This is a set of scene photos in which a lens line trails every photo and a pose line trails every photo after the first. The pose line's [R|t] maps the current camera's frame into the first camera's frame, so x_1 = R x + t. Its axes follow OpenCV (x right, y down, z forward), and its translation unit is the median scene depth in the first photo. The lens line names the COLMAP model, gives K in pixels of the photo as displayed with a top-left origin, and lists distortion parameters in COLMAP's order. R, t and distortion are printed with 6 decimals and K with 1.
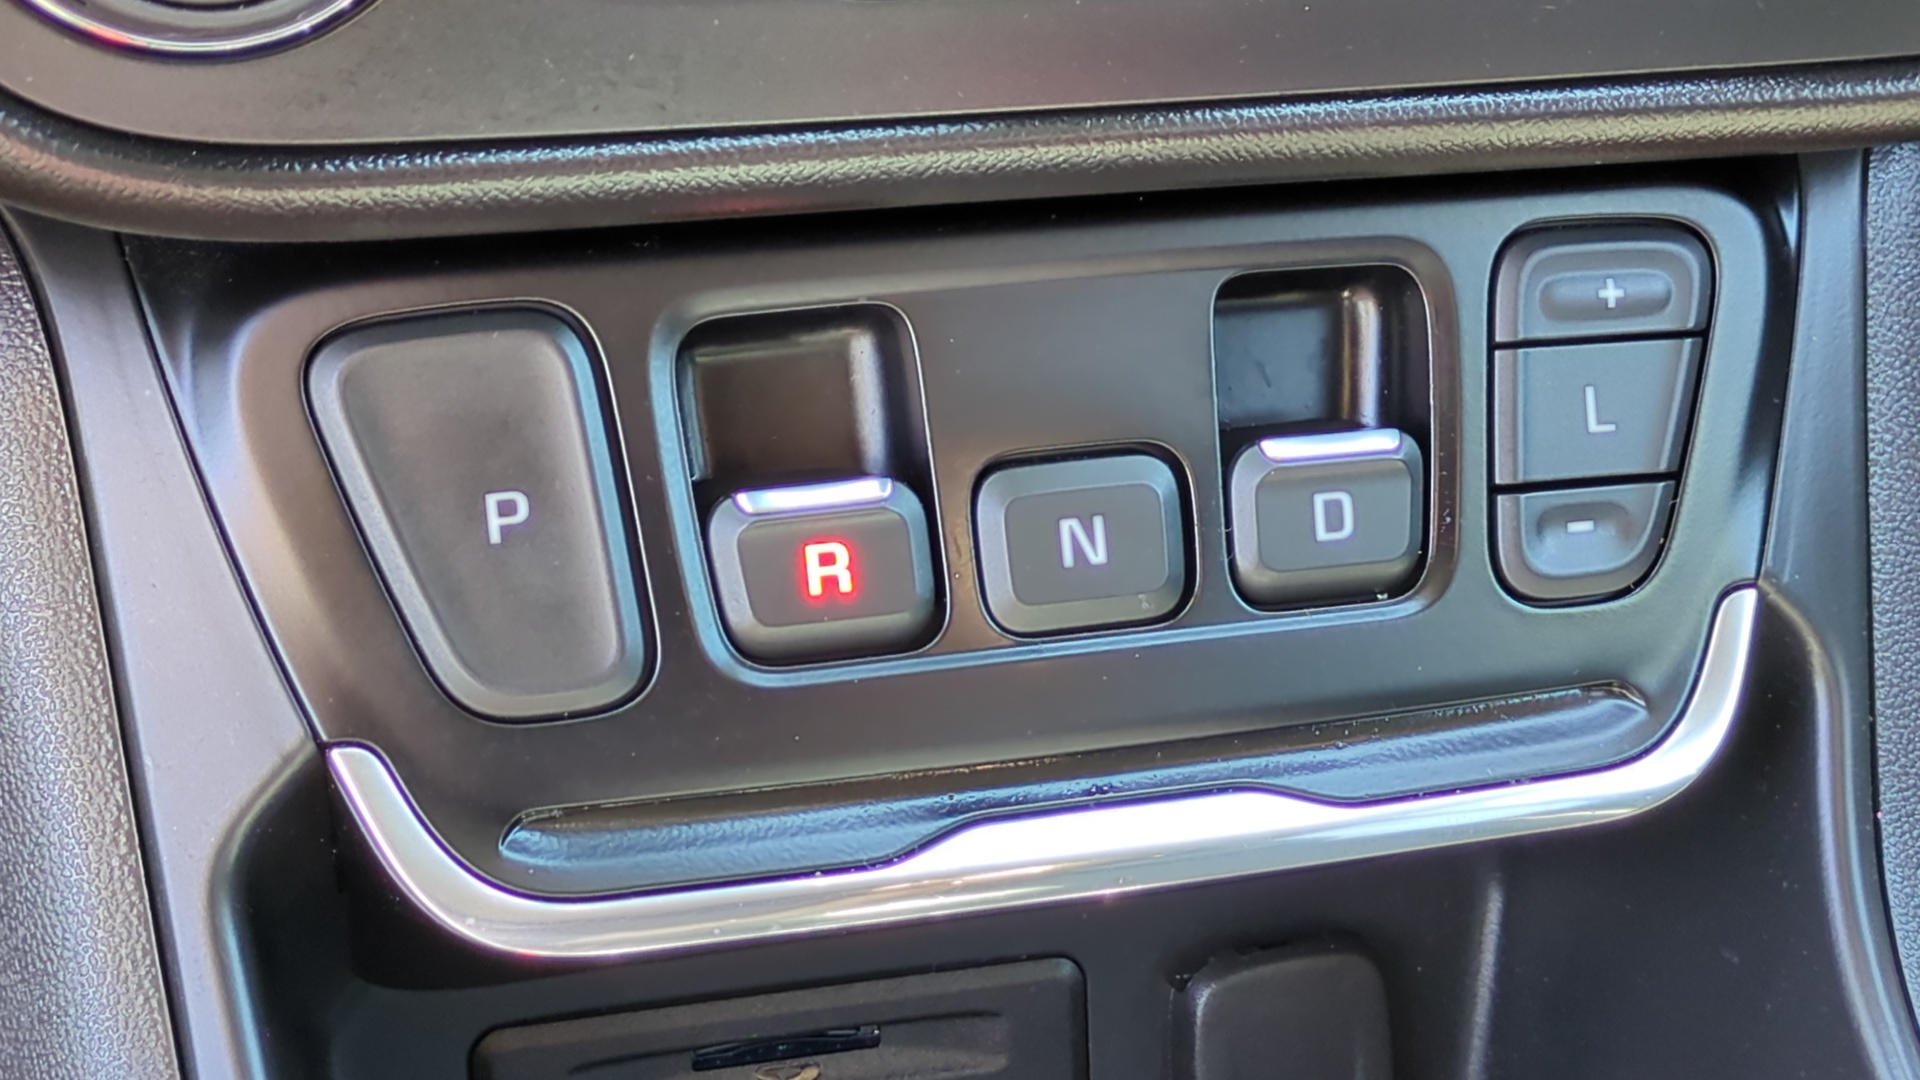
lens RADIAL K [[3248.1, 0, 960.0], [0, 3248.1, 540.0], [0, 0, 1]] dist [0.153895, -0.763548]
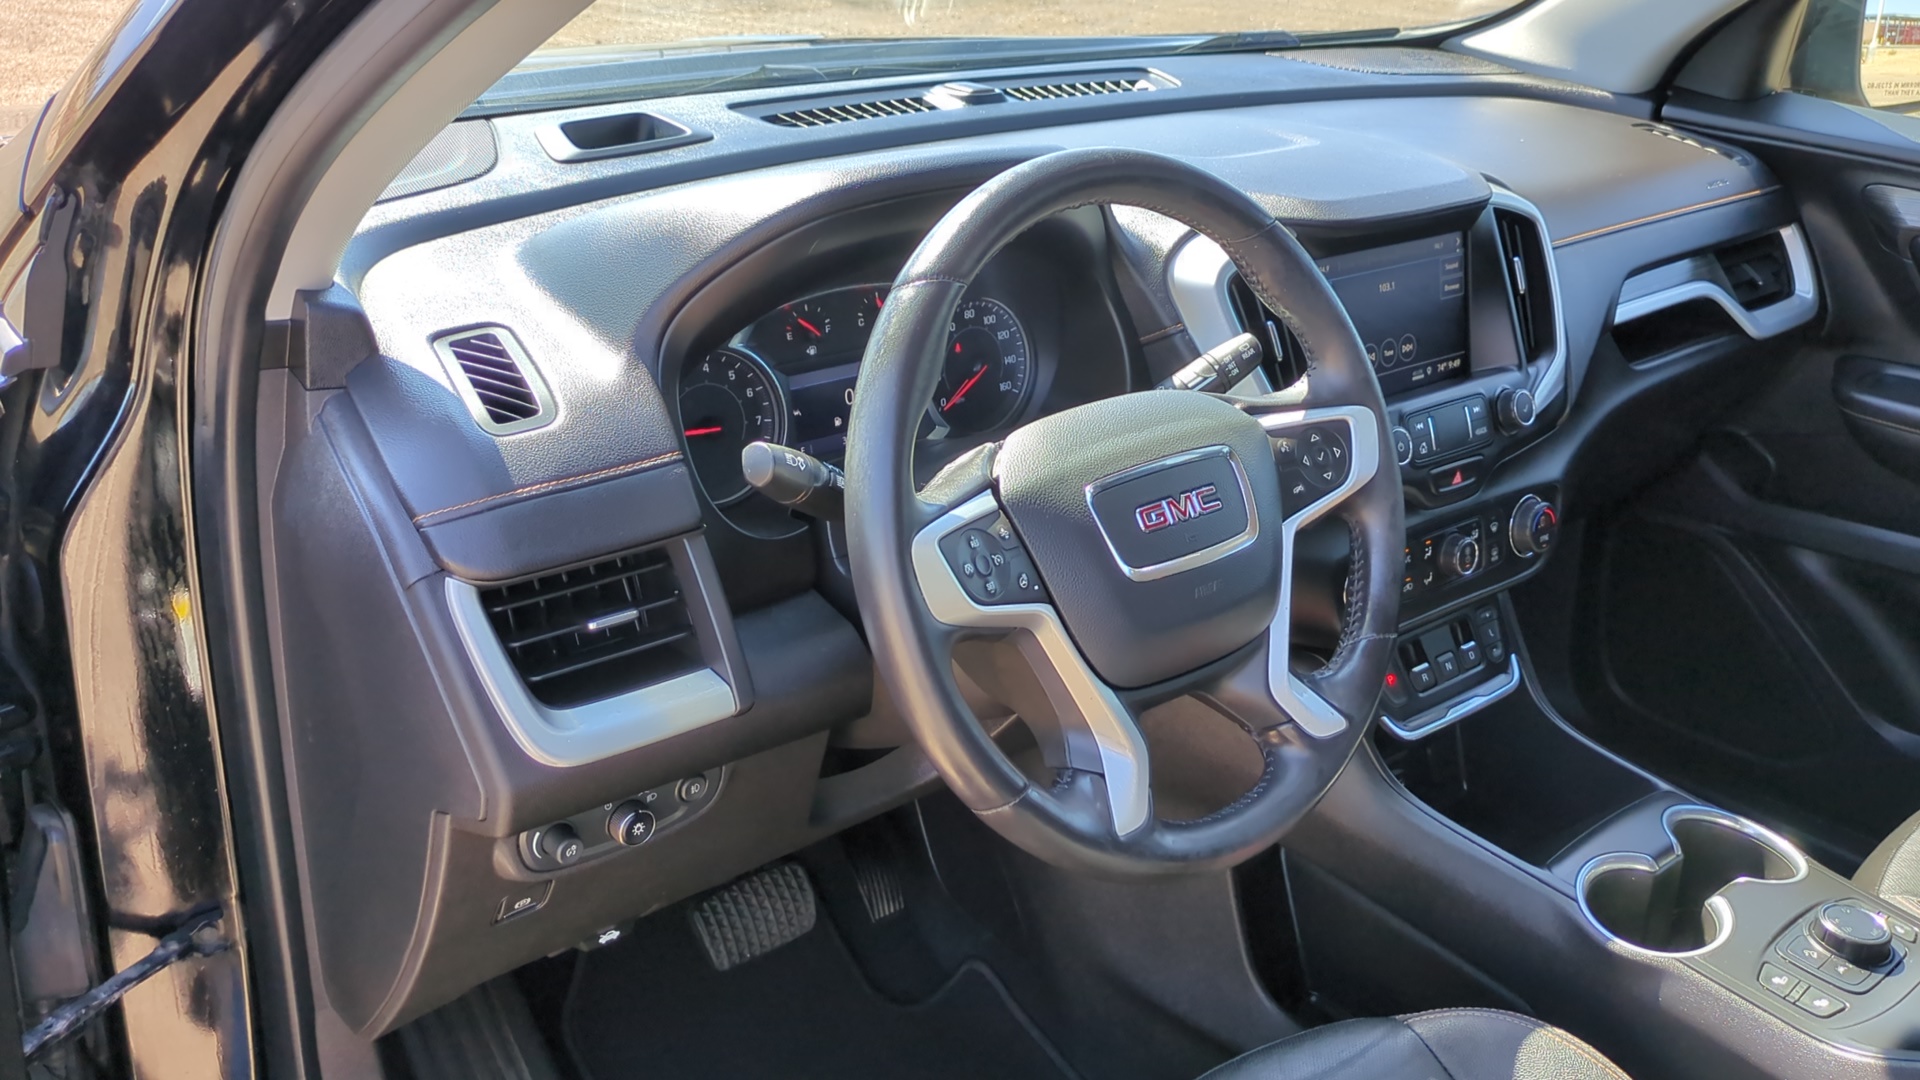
lens RADIAL K [[1636.9, 0, 960.0], [0, 1636.9, 540.0], [0, 0, 1]] dist [0.049256, -0.009365]
pose [[0.916367, -0.205751, 0.343421, -2.008138], [0.260713, 0.957689, -0.121903, -0.098268], [-0.303809, 0.201242, 0.931237, -1.929941]]
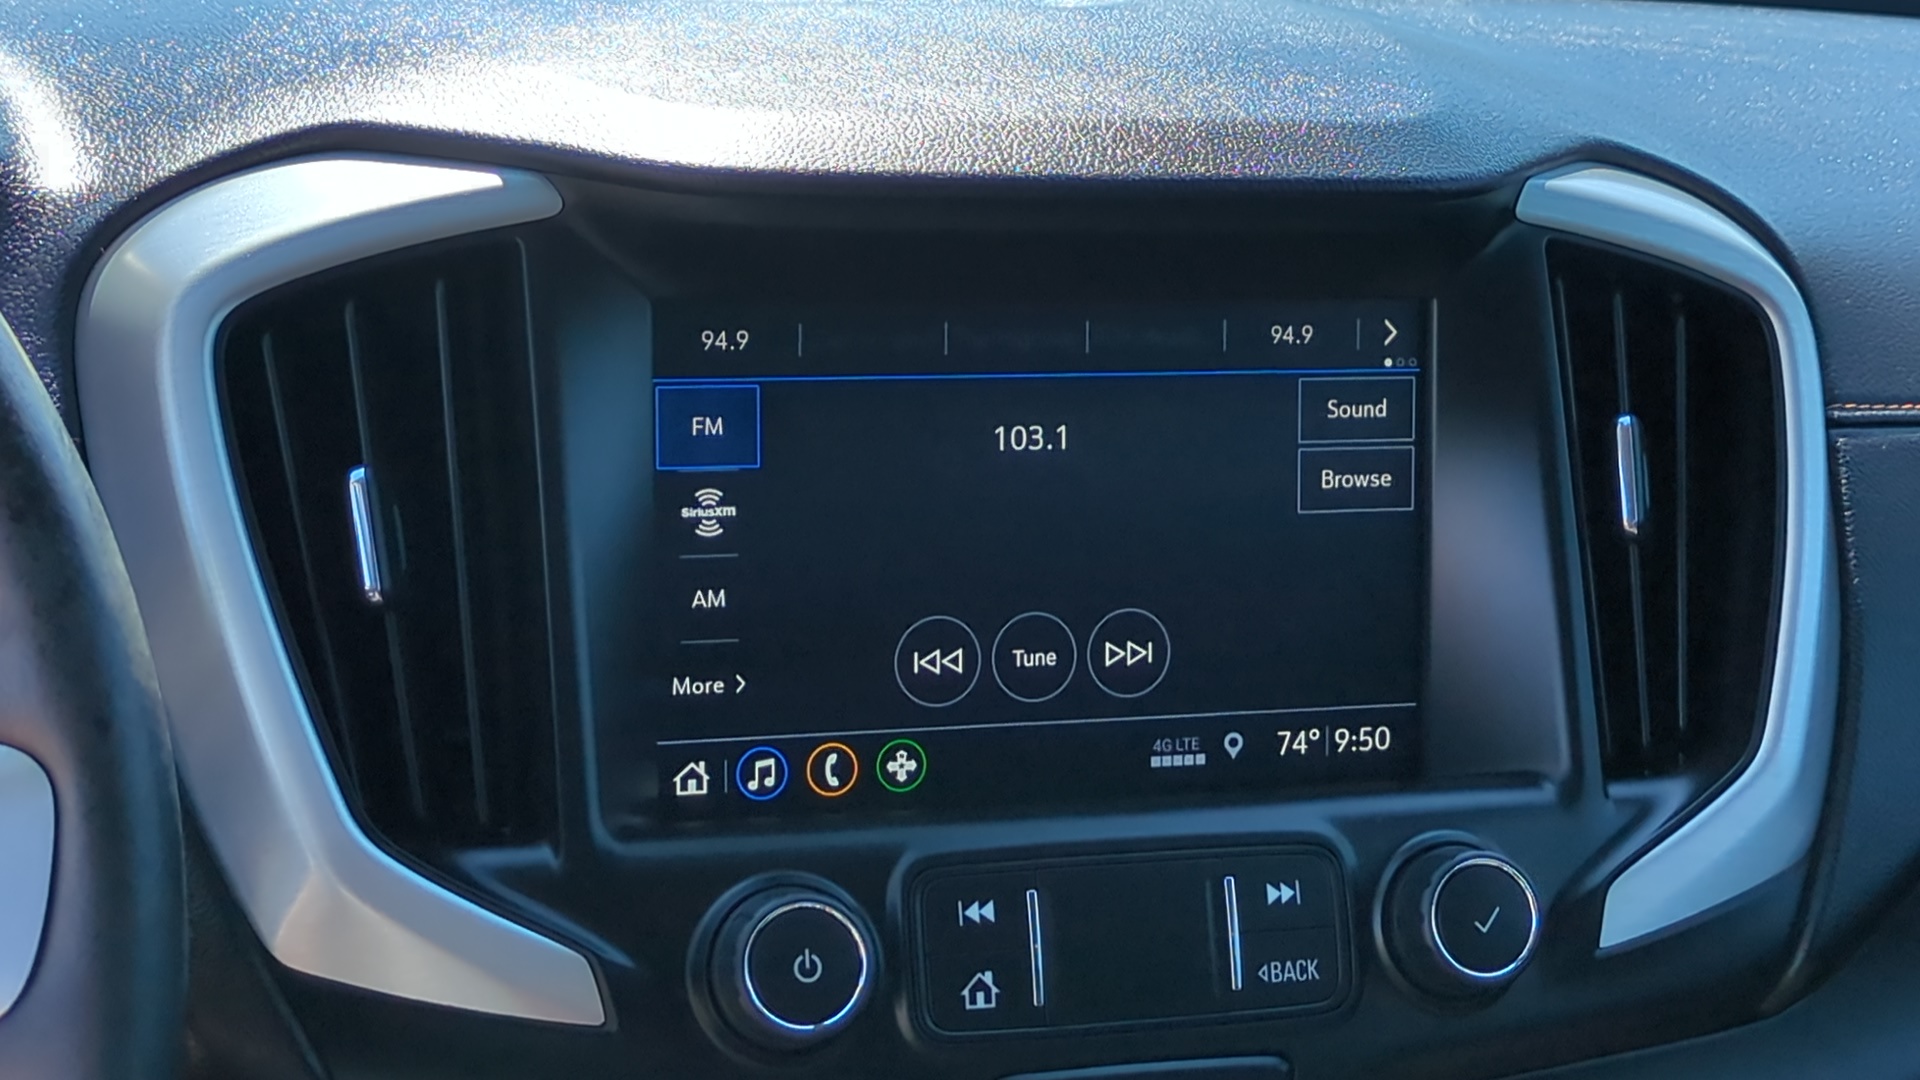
lens RADIAL K [[3248.1, 0, 960.0], [0, 3248.1, 540.0], [0, 0, 1]] dist [0.153895, -0.763548]
pose [[0.997988, -0.031019, 0.055293, -0.123085], [0.047089, 0.946629, -0.318866, -0.085513], [-0.042451, 0.320828, 0.946186, -1.036054]]
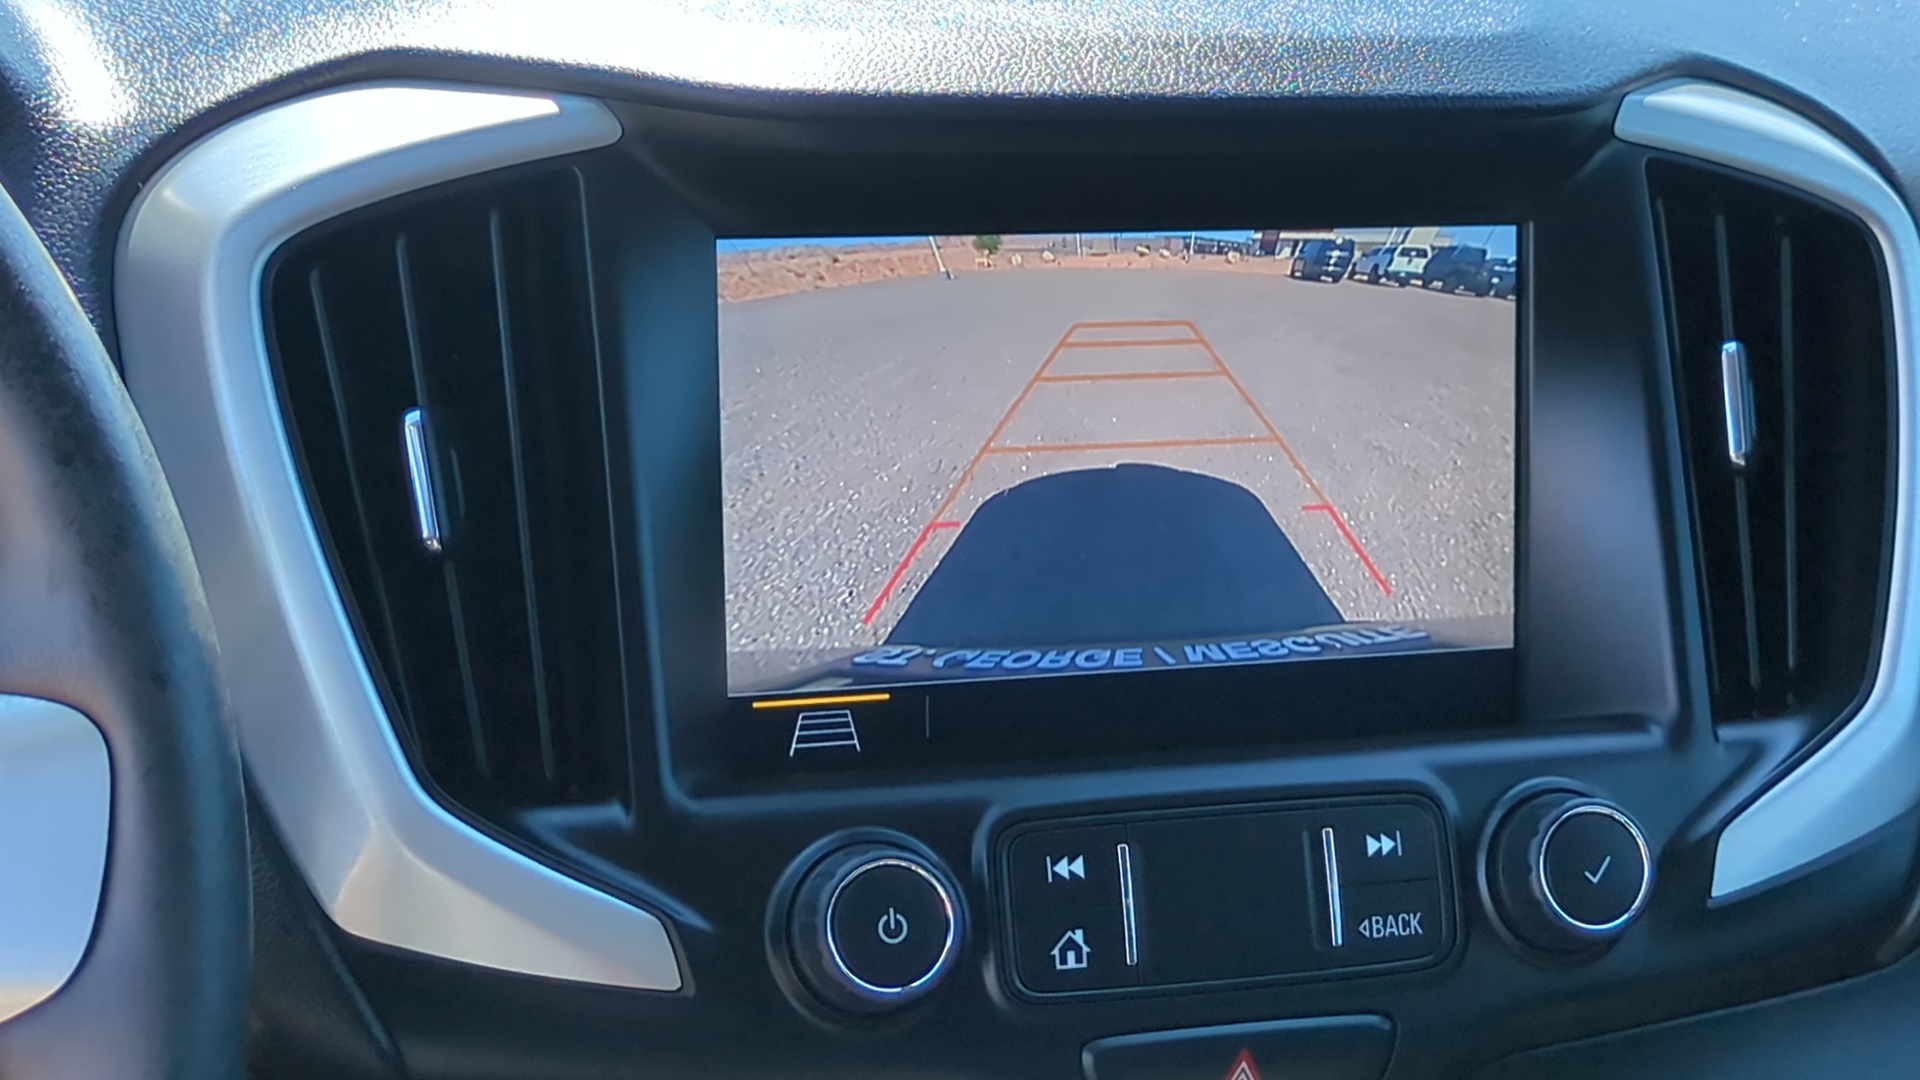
lens RADIAL K [[3248.1, 0, 960.0], [0, 3248.1, 540.0], [0, 0, 1]] dist [0.153895, -0.763548]
pose [[0.997690, -0.043793, 0.051925, -0.158850], [0.057648, 0.950205, -0.306248, -0.106012], [-0.035927, 0.308534, 0.950535, -0.950996]]
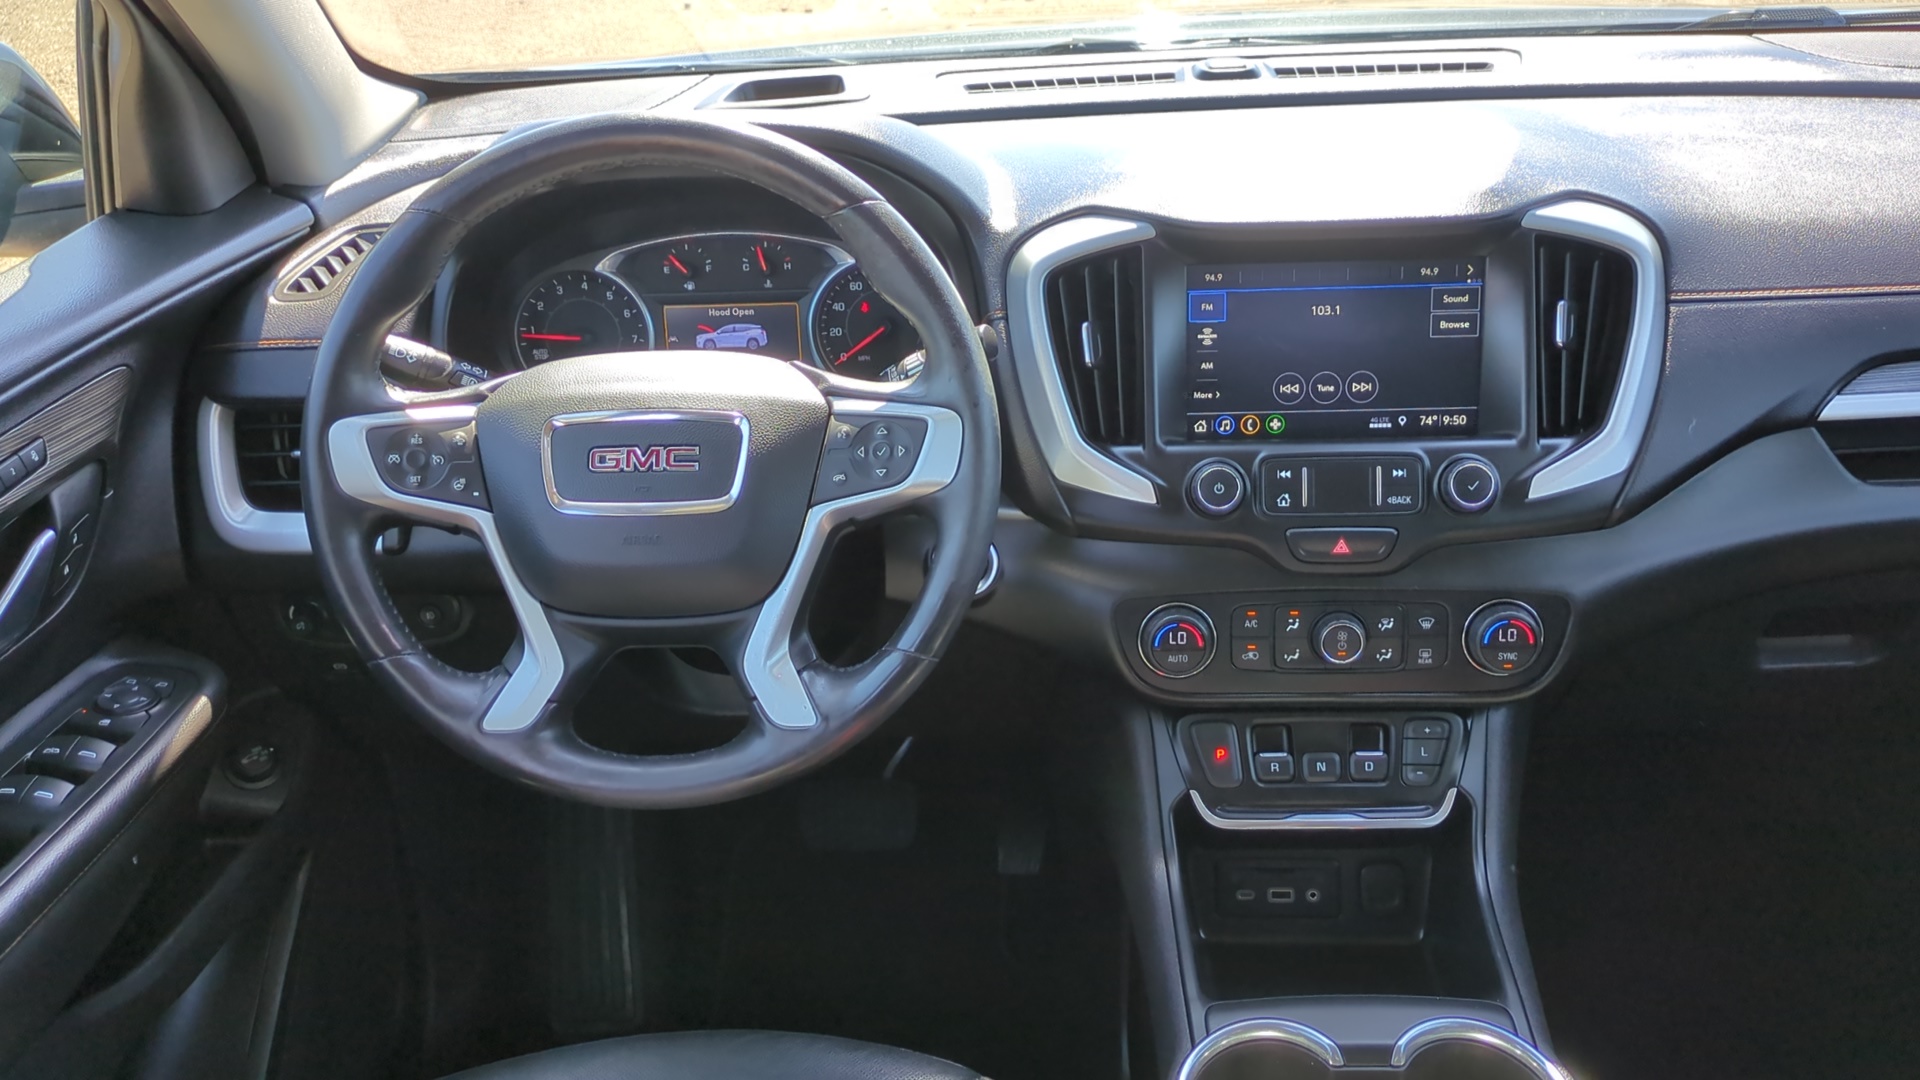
lens RADIAL K [[1636.9, 0, 960.0], [0, 1636.9, 540.0], [0, 0, 1]] dist [0.049256, -0.009365]
pose [[0.938590, 0.024749, -0.344145, 0.422118], [-0.087806, 0.981718, -0.168875, 0.150882], [0.333674, 0.188723, 0.923604, -1.940953]]
